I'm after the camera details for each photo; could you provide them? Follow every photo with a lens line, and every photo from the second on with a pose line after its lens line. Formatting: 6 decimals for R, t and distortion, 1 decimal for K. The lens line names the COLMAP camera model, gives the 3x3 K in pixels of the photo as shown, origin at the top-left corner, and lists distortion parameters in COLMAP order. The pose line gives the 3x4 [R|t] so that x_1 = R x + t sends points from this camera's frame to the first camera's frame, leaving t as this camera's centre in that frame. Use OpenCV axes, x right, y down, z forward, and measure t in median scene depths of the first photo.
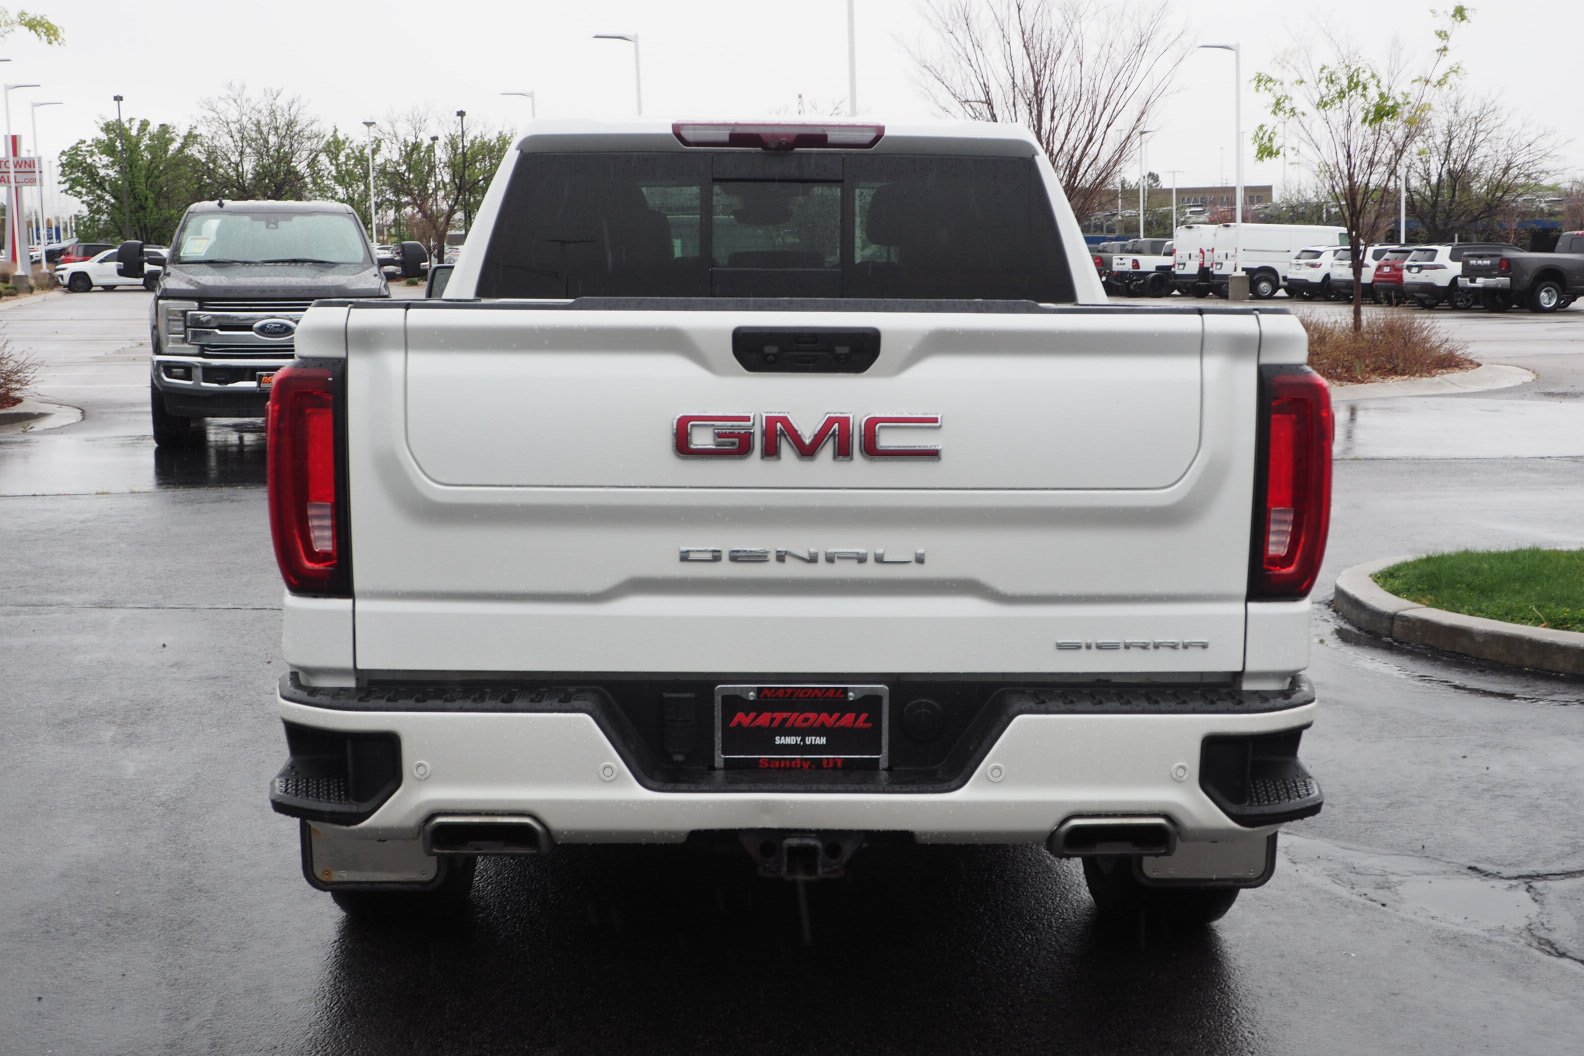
lens RADIAL K [[2136.7, 0, 768.4], [0, 2136.7, 527.3], [0, 0, 1]] dist [-0.001069, -0.000852]
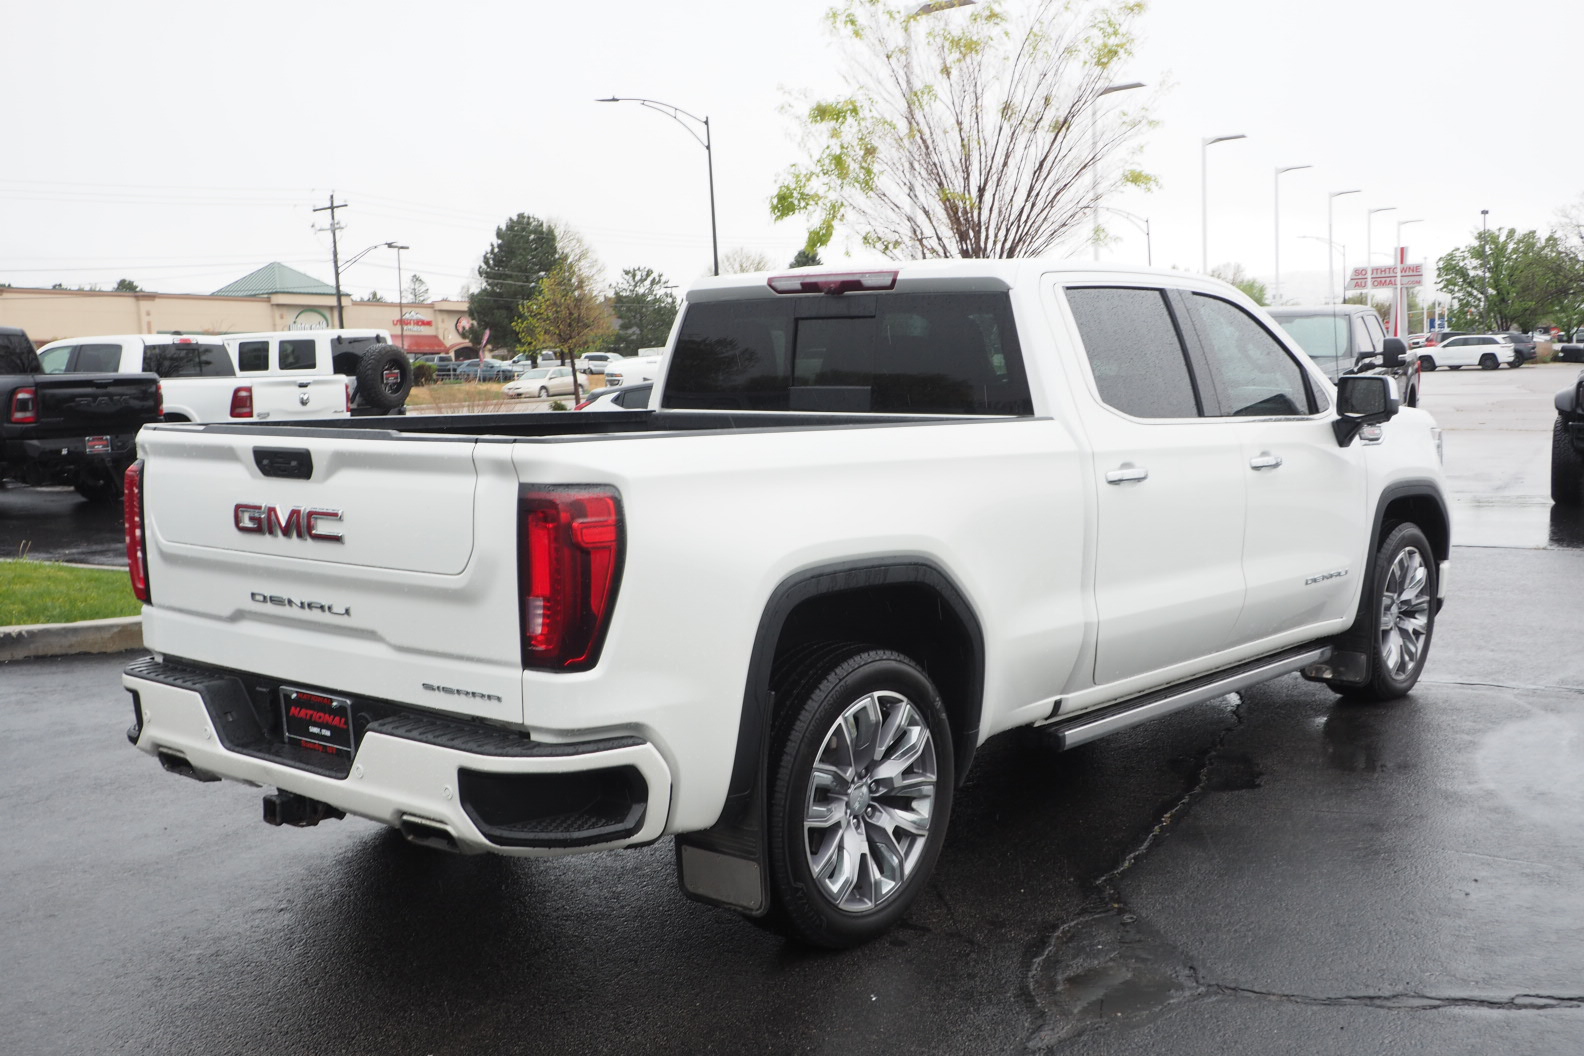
lens RADIAL K [[1675.5, 0, 784.4], [0, 1675.5, 560.0], [0, 0, 1]] dist [-0.005752, -0.005302]
pose [[0.751436, 0.066242, -0.656472, 0.154597], [-0.063501, 0.997590, 0.027975, -0.010553], [0.656743, 0.020665, 0.753831, 0.054868]]
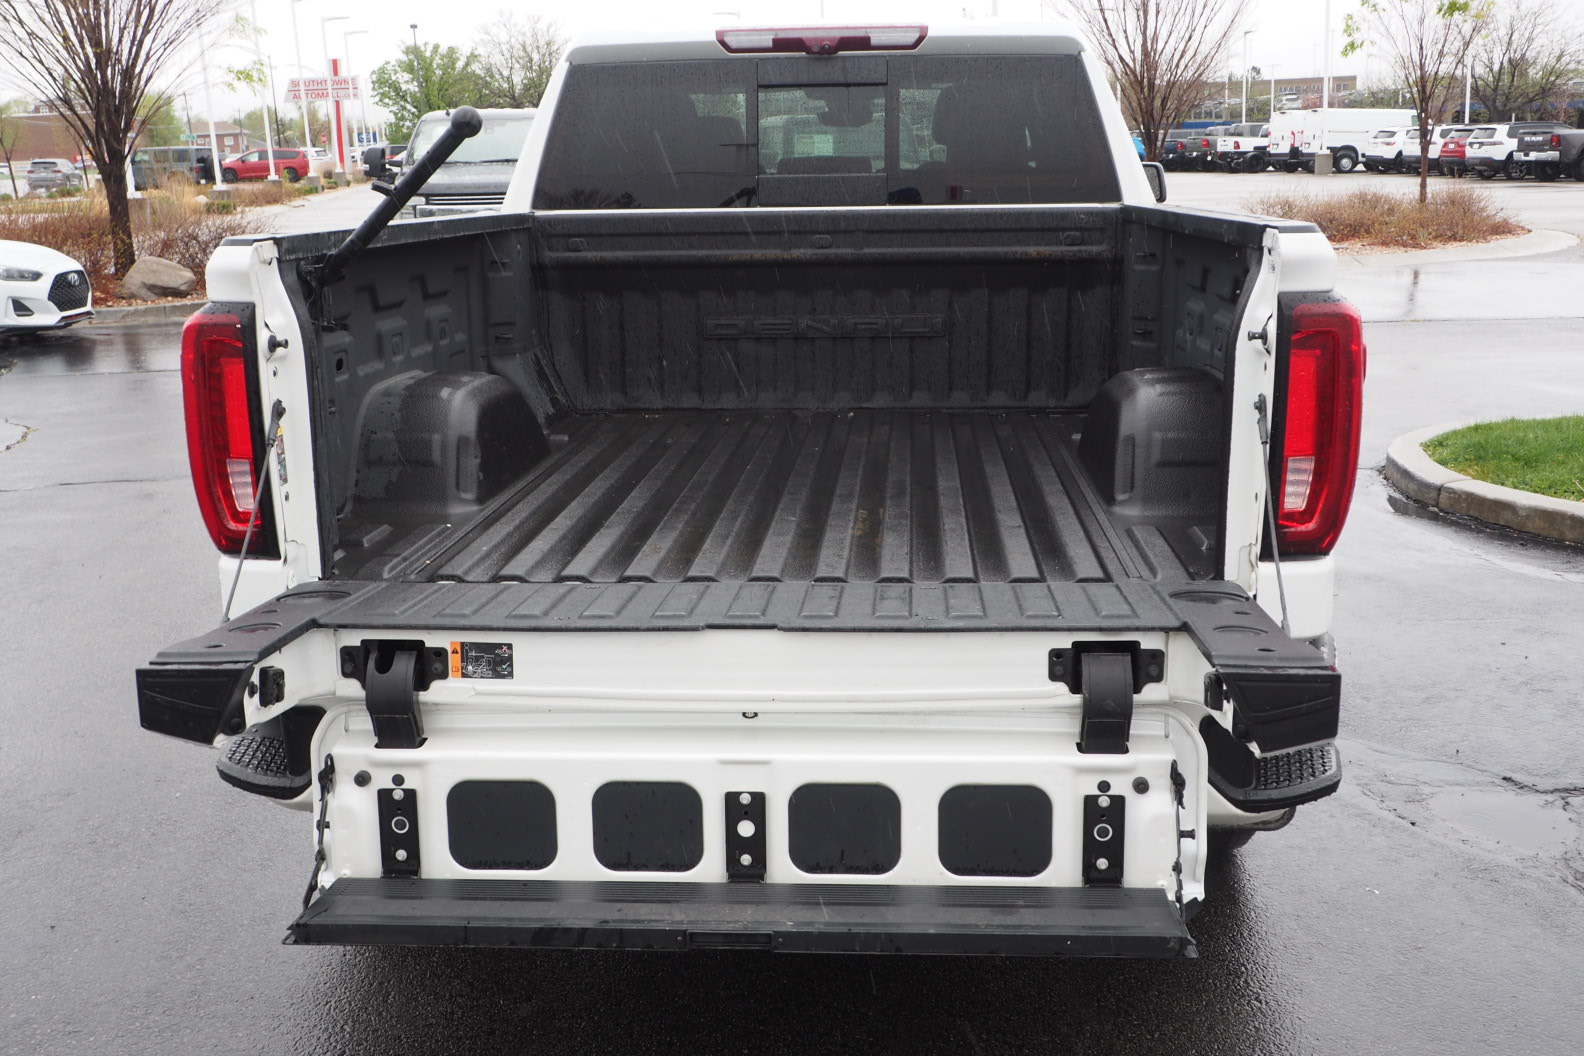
lens RADIAL K [[1675.5, 0, 784.4], [0, 1675.5, 560.0], [0, 0, 1]] dist [-0.005752, -0.005302]
pose [[0.995743, 0.002096, -0.092149, 0.014323], [0.008660, 0.993191, 0.116179, -0.007603], [0.091765, -0.116482, 0.988944, 0.045698]]
